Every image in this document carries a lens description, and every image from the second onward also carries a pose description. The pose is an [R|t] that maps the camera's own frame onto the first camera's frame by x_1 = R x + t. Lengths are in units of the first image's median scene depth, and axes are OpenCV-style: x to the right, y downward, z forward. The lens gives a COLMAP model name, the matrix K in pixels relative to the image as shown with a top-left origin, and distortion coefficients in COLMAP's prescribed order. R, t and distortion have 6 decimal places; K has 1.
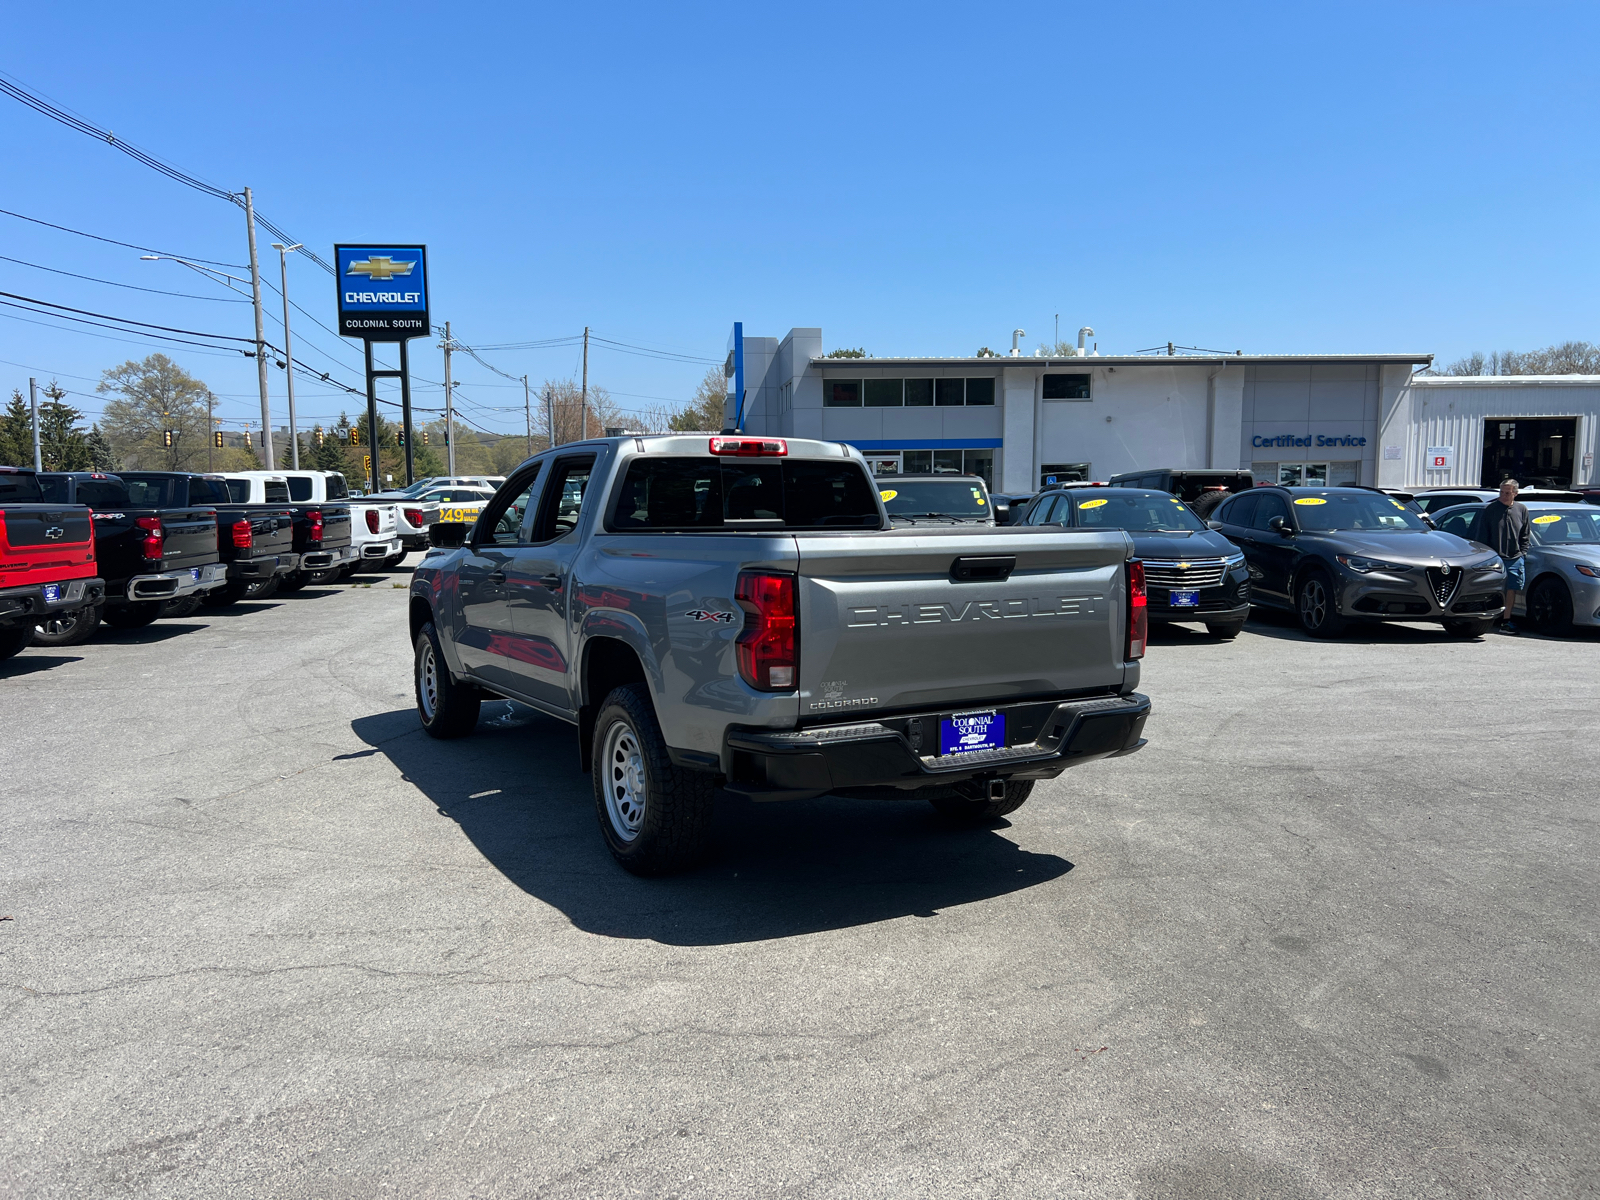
lens RADIAL K [[1206.9, 0, 796.8], [0, 1206.9, 597.8], [0, 0, 1]] dist [0.056062, -0.065857]
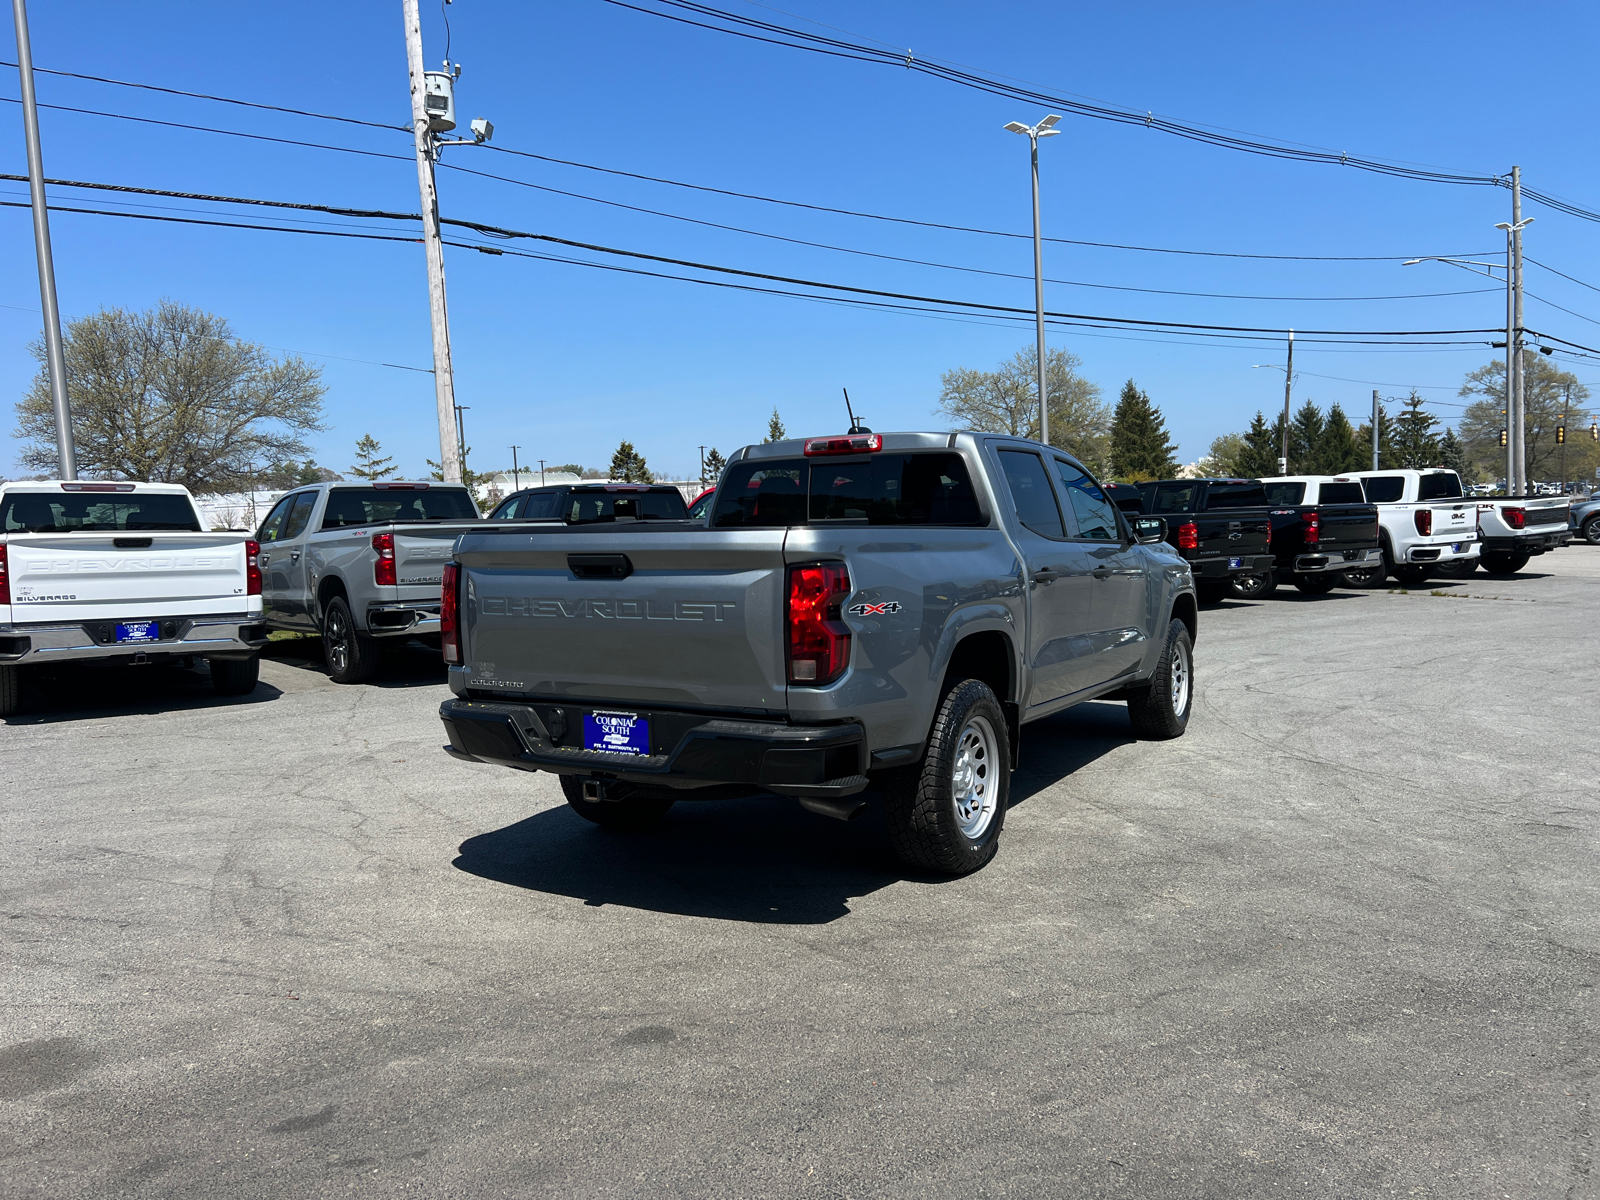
lens RADIAL K [[1206.9, 0, 784.8], [0, 1206.9, 606.2], [0, 0, 1]] dist [0.056062, -0.065857]
pose [[0.495197, 0.050906, -0.867288, 0.117762], [-0.047196, 0.998384, 0.031653, -0.003292], [0.867498, 0.025258, 0.496800, 0.069161]]
